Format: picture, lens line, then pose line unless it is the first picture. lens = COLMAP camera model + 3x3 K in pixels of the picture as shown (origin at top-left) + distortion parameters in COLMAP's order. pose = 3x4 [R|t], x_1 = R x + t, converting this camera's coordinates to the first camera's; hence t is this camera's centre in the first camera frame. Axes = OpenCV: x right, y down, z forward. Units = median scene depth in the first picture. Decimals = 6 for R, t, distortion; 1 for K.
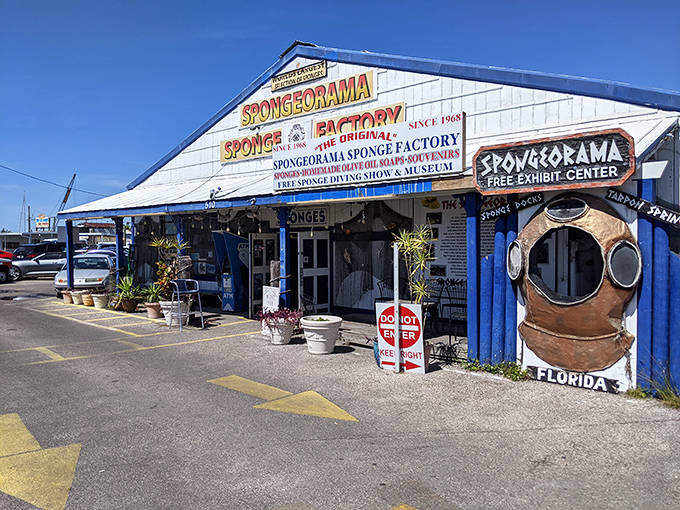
lens RADIAL K [[538.0, 0, 339.2], [0, 538.0, 255.4], [0, 0, 1]] dist [0.031324, -0.016794]
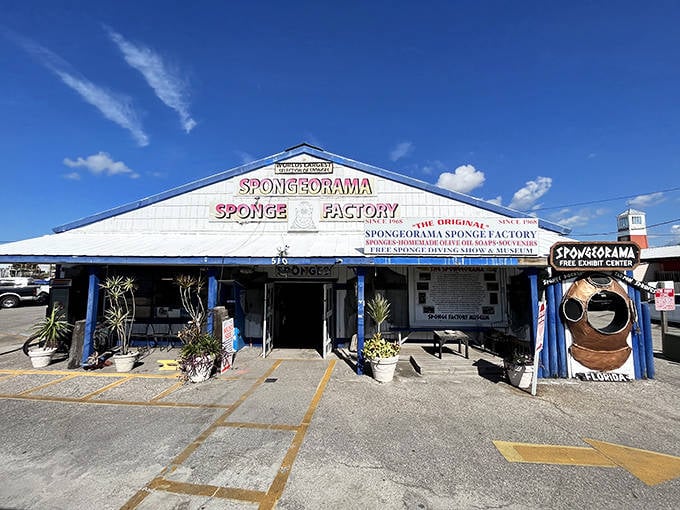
lens RADIAL K [[269.8, 0, 339.9], [0, 269.8, 257.2], [0, 0, 1]] dist [-0.000564, 0.000520]
pose [[0.770950, 0.056703, 0.634367, -0.635334], [0.002379, 0.995766, -0.091898, -0.064371], [-0.636892, 0.072358, 0.767550, 0.647679]]
